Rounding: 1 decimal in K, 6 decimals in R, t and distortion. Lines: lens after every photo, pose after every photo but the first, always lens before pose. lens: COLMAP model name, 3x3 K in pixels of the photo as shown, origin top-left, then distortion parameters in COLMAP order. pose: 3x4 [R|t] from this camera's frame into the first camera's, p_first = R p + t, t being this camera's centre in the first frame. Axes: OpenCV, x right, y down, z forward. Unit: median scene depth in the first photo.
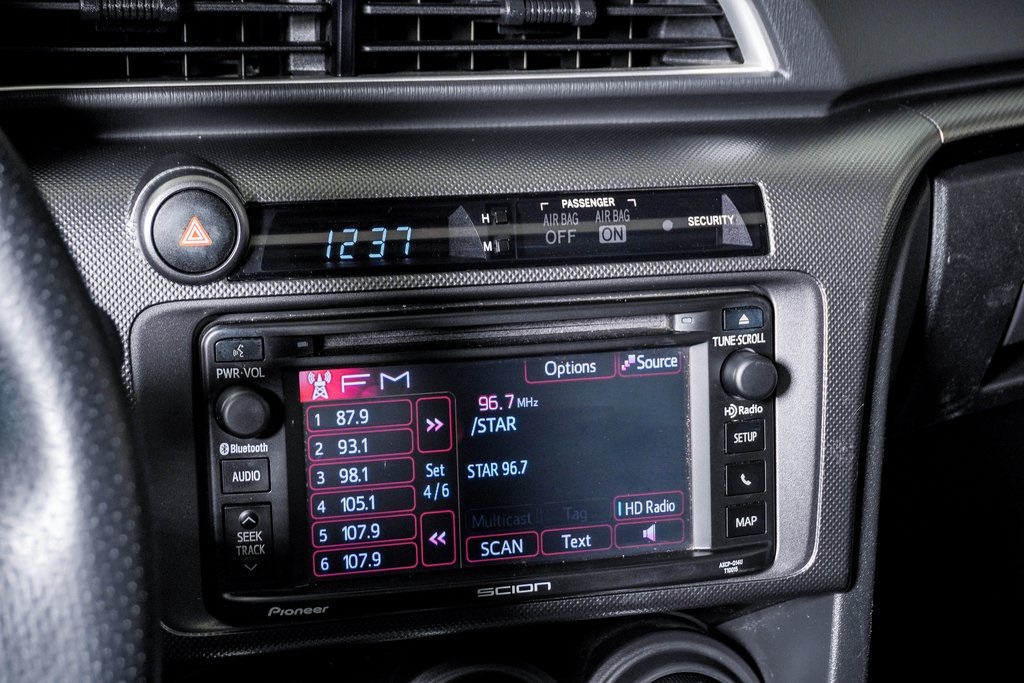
lens RADIAL K [[1809.6, 0, 512.0], [0, 1809.6, 341.5], [0, 0, 1]] dist [0.005766, 0.020043]
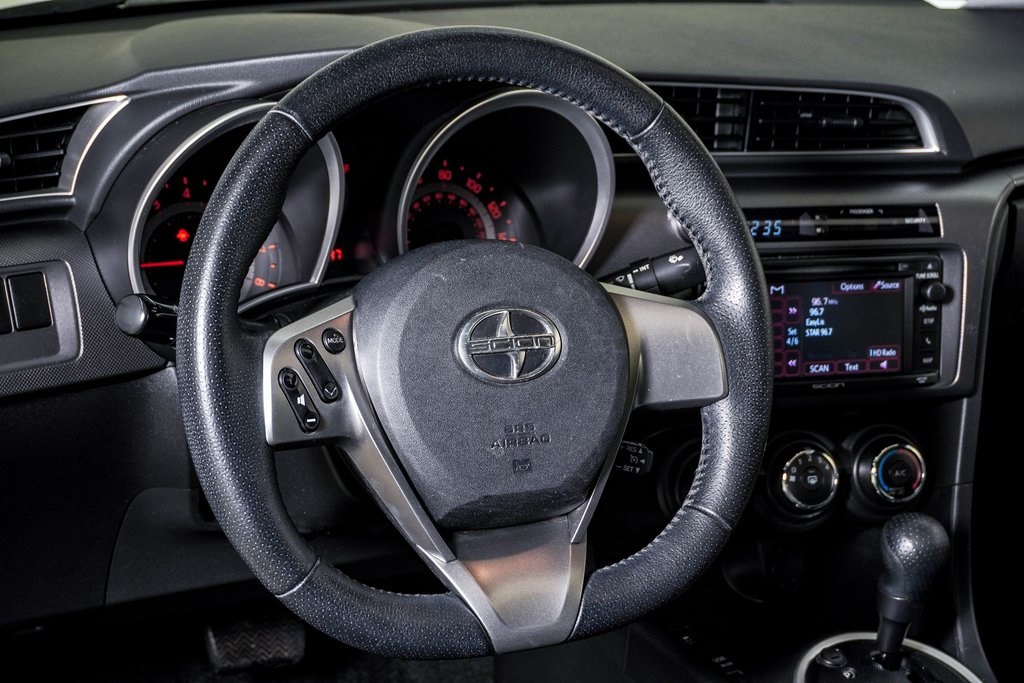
lens RADIAL K [[1730.3, 0, 512.0], [0, 1730.3, 341.5], [0, 0, 1]] dist [0.018812, 0.015475]
pose [[0.999344, 0.017245, 0.031846, -0.437413], [-0.017146, 0.999847, -0.003370, 0.093559], [-0.031899, 0.002822, 0.999487, -1.060982]]
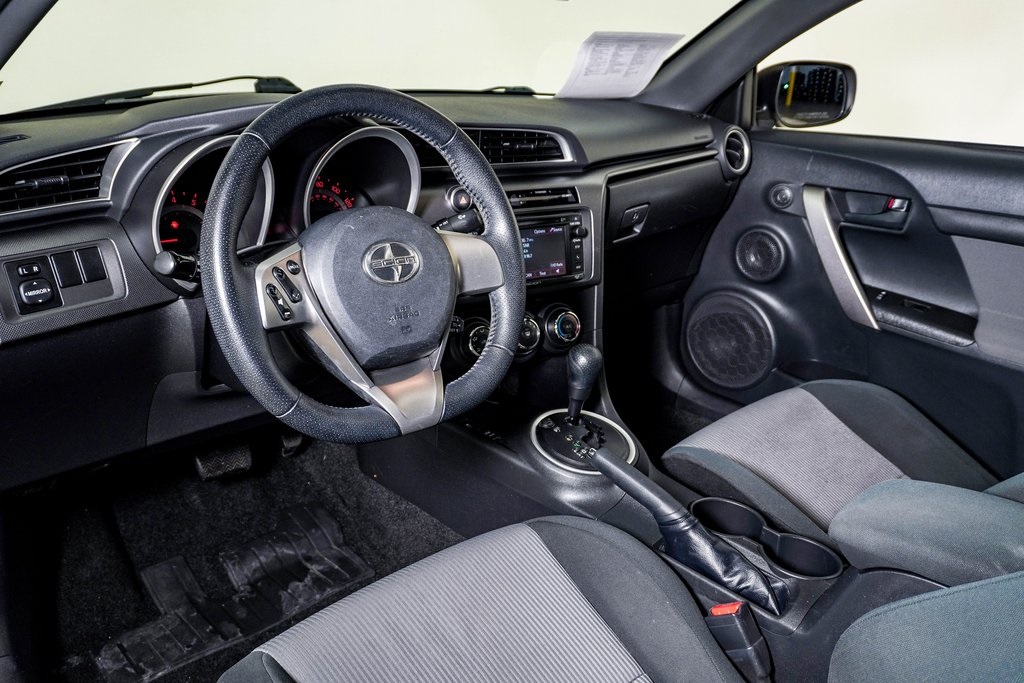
lens RADIAL K [[848.1, 0, 512.0], [0, 848.1, 341.5], [0, 0, 1]] dist [-0.011741, -0.003772]
pose [[0.953511, -0.087888, 0.288257, -0.611422], [0.077121, 0.995840, 0.048520, 0.166393], [-0.291323, -0.024033, 0.956323, -0.861380]]
